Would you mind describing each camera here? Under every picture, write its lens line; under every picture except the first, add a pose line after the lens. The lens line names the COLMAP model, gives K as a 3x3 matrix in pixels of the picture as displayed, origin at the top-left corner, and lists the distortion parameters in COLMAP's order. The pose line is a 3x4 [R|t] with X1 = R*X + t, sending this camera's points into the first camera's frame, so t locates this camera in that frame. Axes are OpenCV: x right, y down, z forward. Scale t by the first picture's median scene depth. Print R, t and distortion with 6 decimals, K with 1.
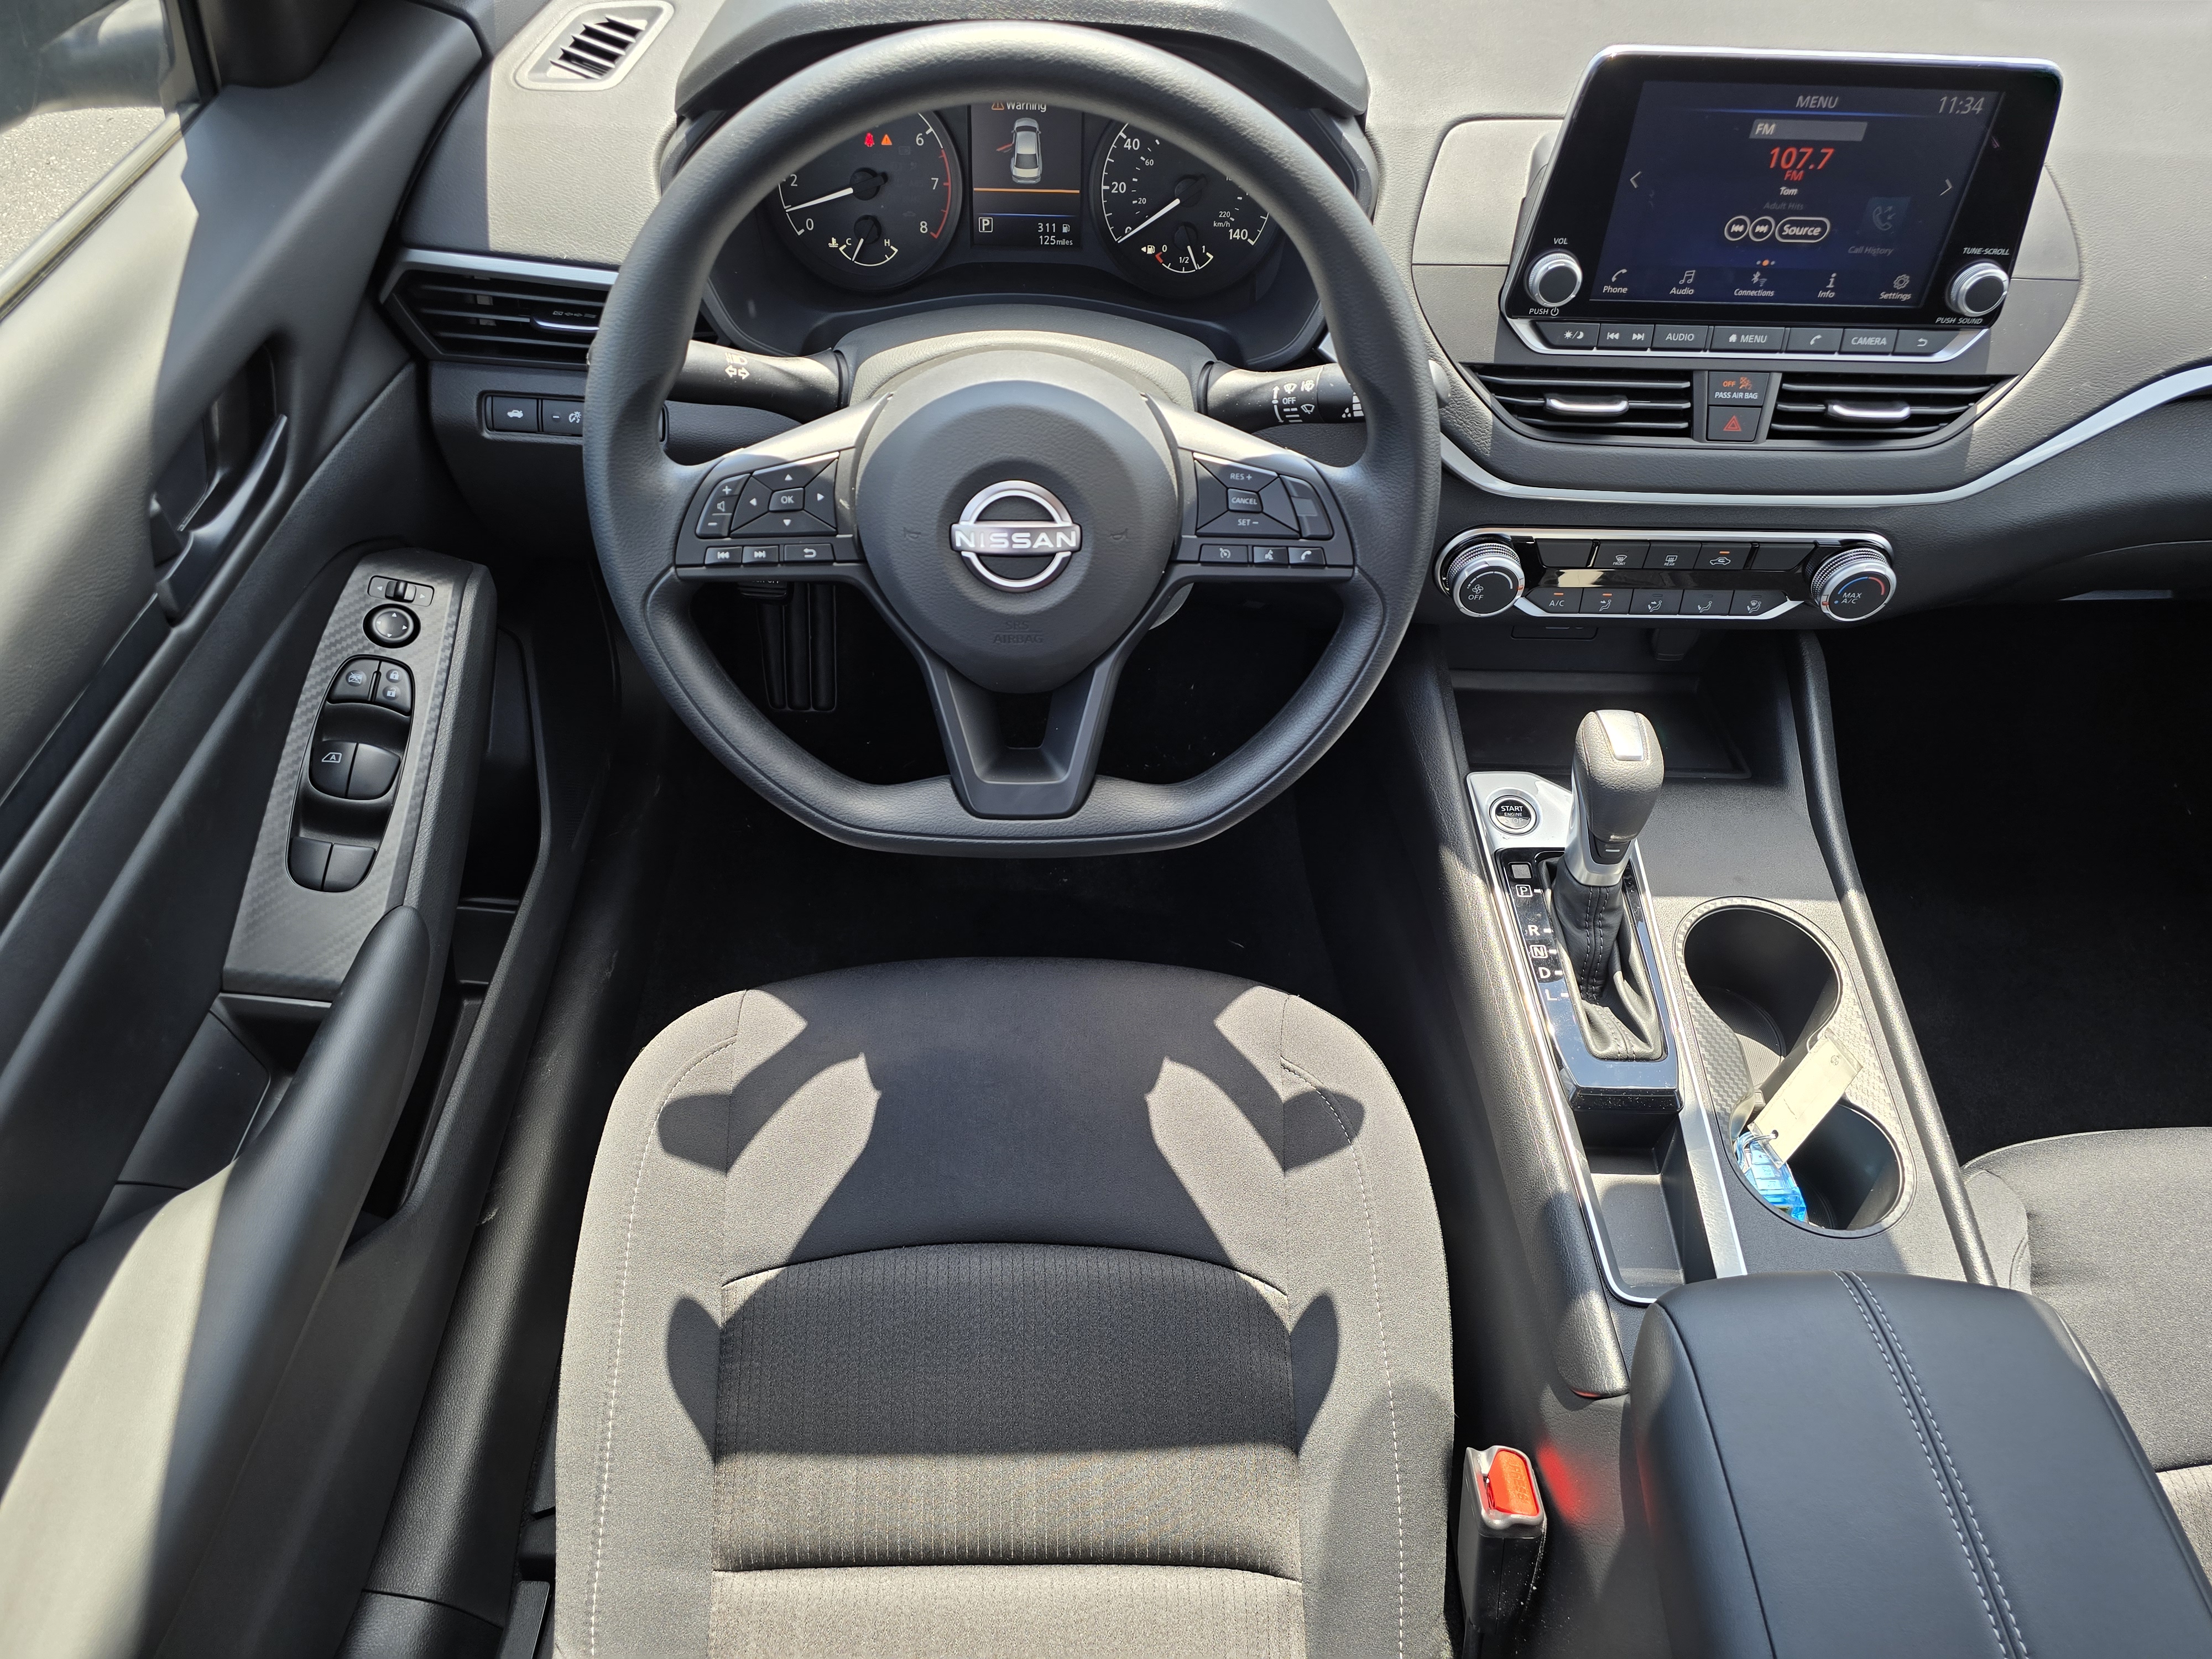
lens RADIAL K [[1506.7, 0, 1093.9], [0, 1506.7, 837.8], [0, 0, 1]] dist [0.050269, -0.055900]
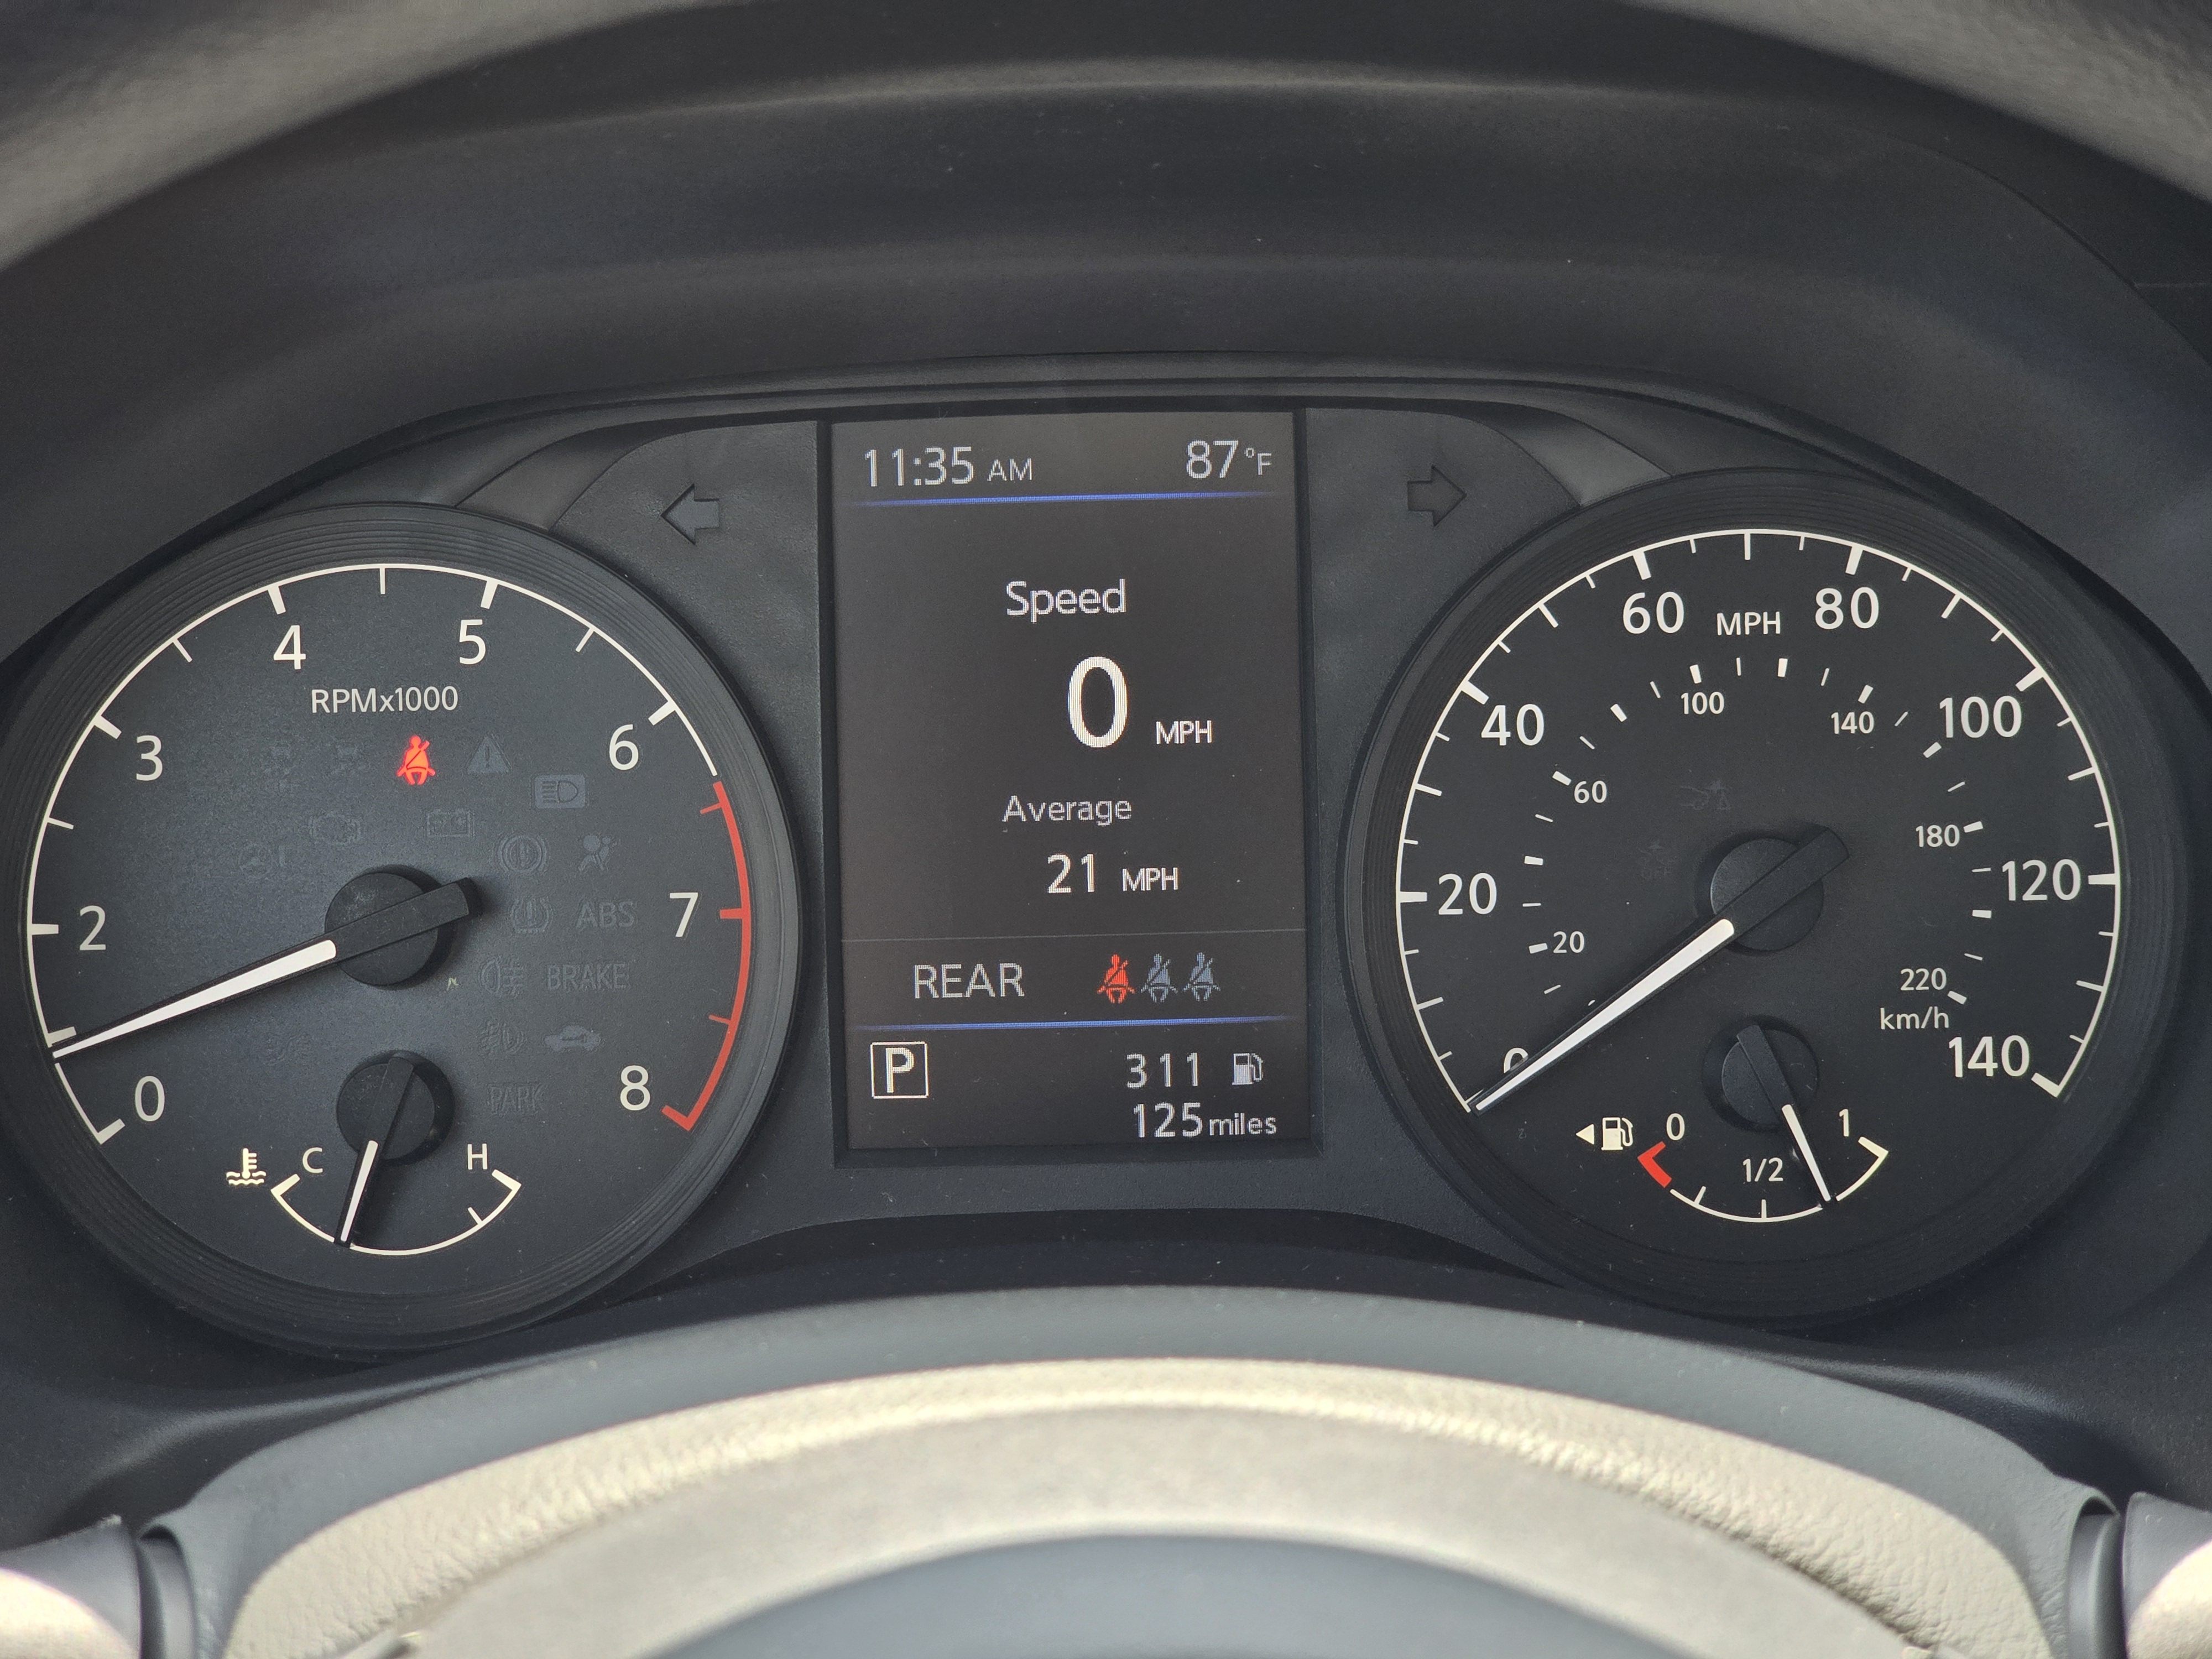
lens RADIAL K [[4332.8, 0, 1095.8], [0, 4332.8, 830.7], [0, 0, 1]] dist [-0.098181, 0.000000]
pose [[0.998951, -0.044906, -0.009013, -0.038042], [0.034151, 0.861404, -0.506772, -0.110425], [0.030521, 0.505932, 0.862033, 0.461036]]
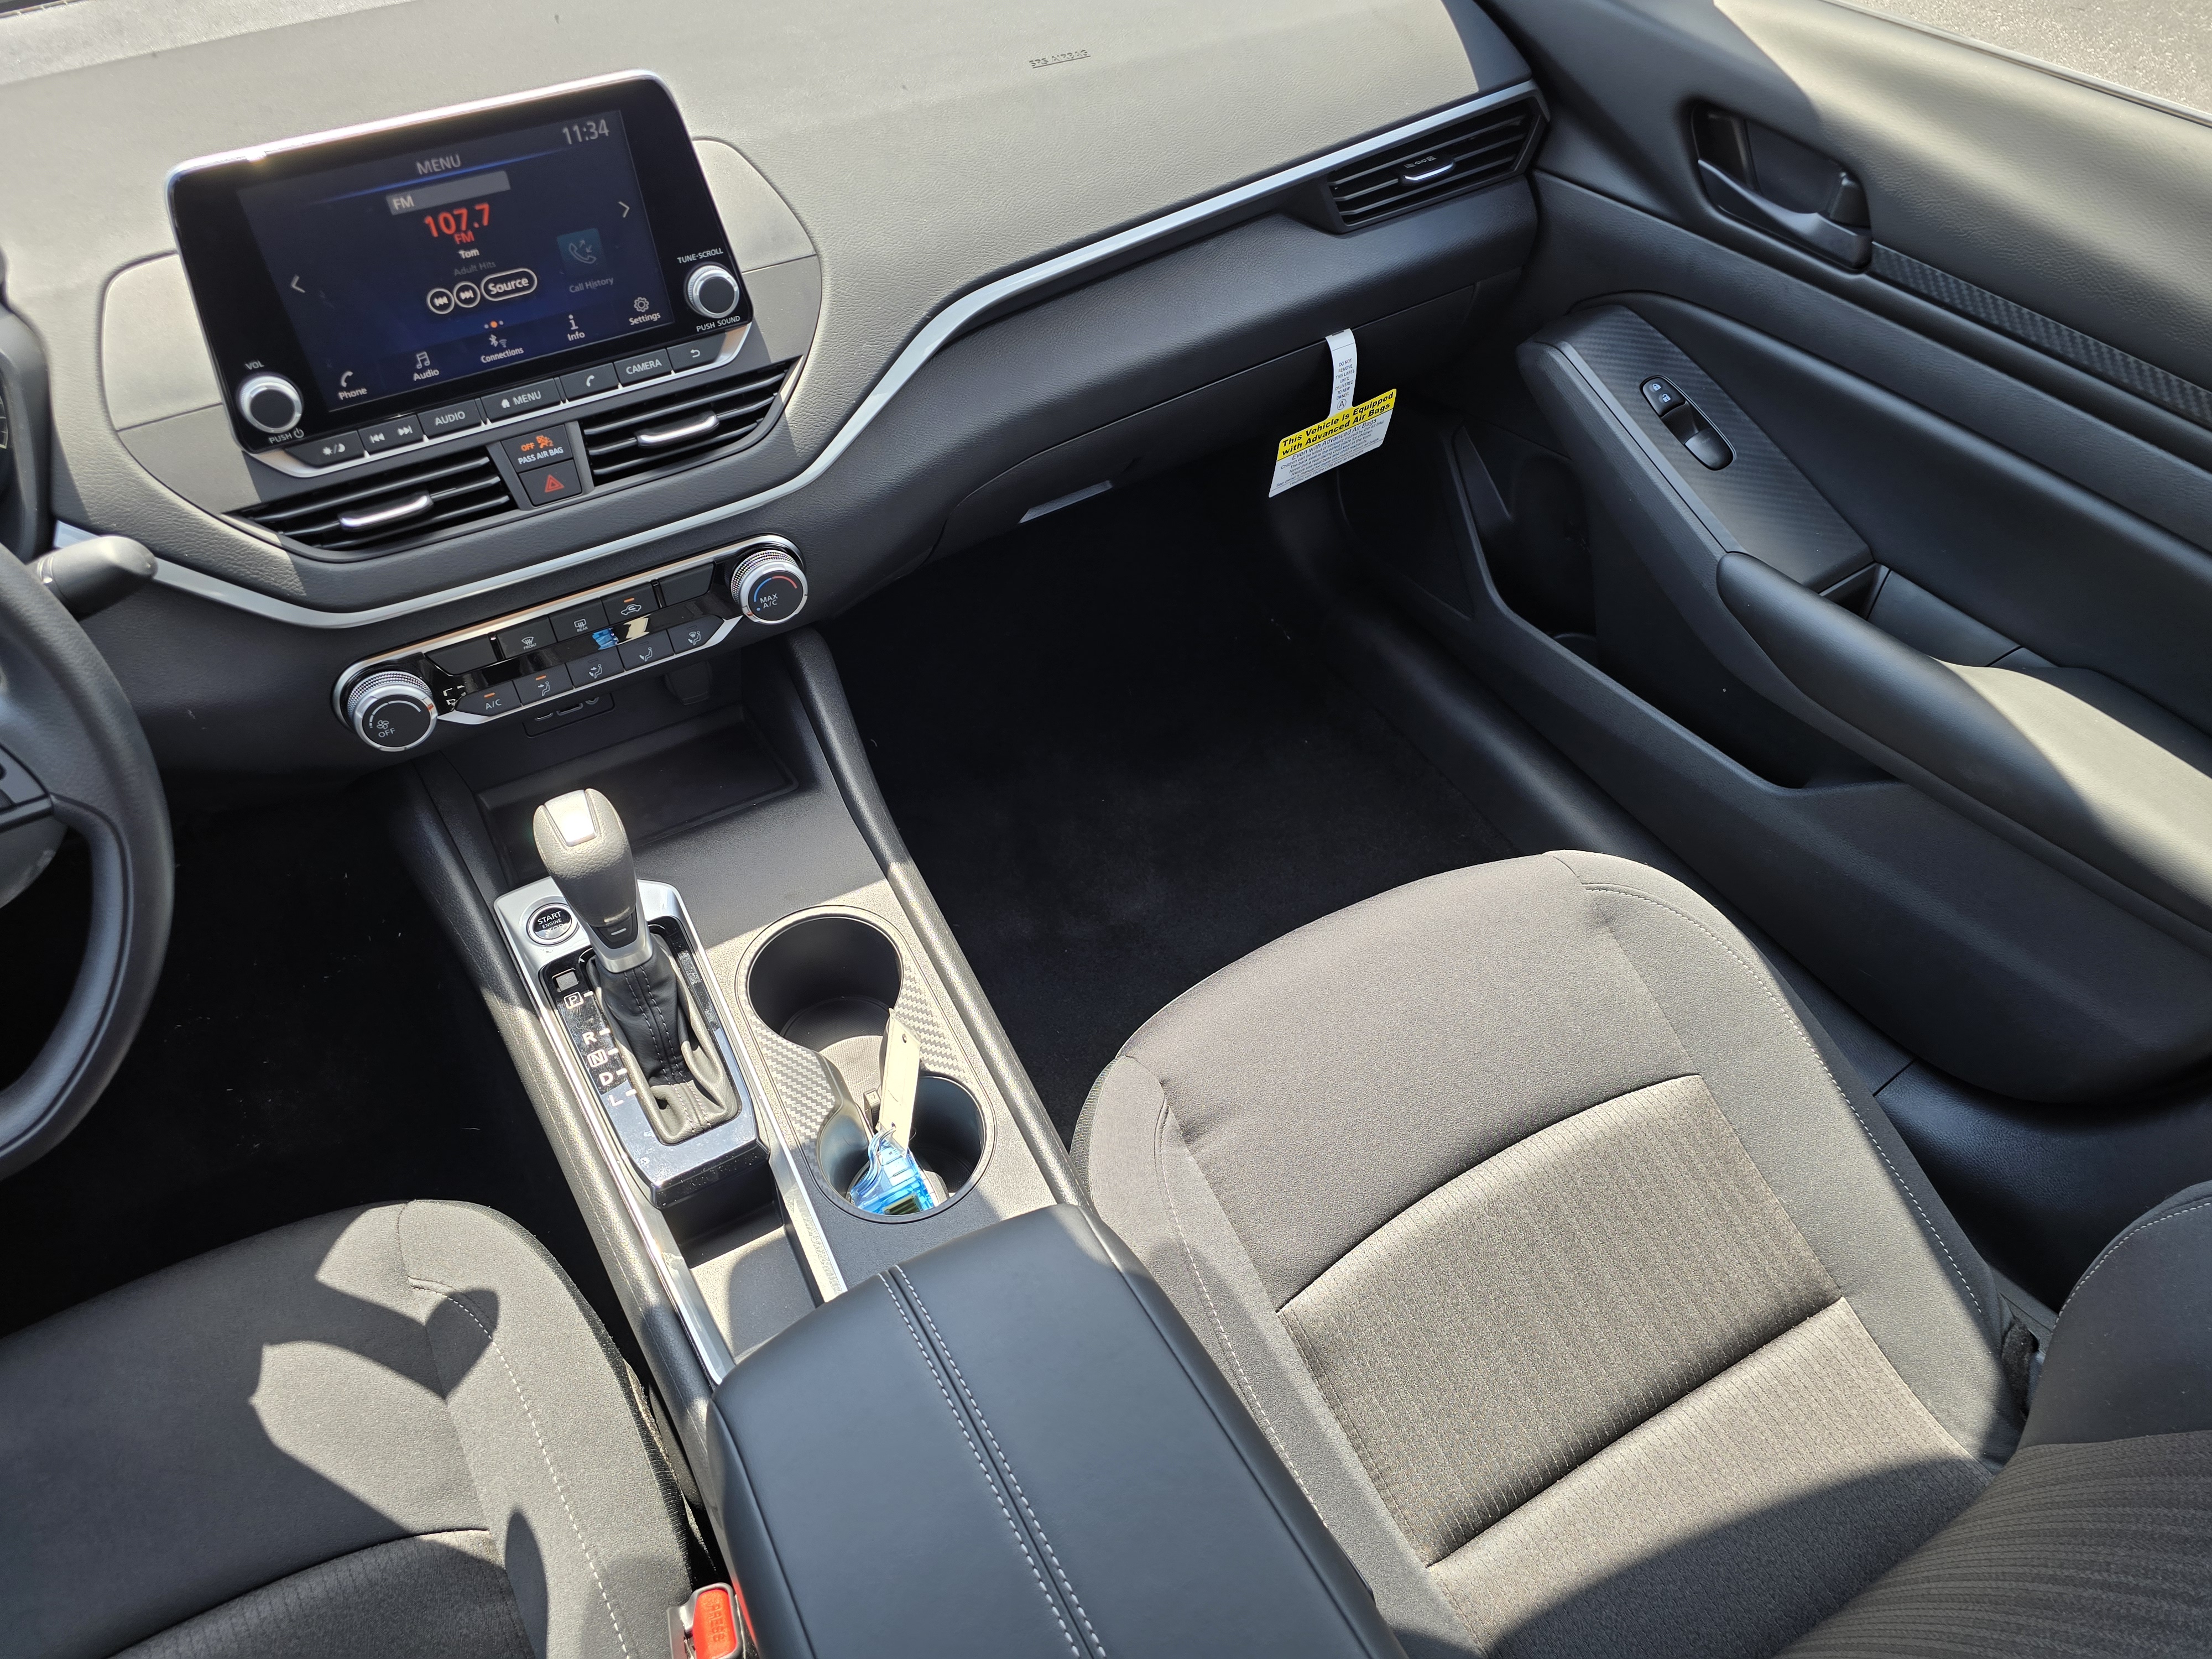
lens RADIAL K [[1506.7, 0, 1087.1], [0, 1506.7, 800.3], [0, 0, 1]] dist [0.050269, -0.055900]
pose [[0.874410, -0.376344, 0.306222, 0.345895], [0.391153, 0.920219, 0.014011, 0.034914], [-0.287064, 0.107528, 0.951857, -0.000310]]
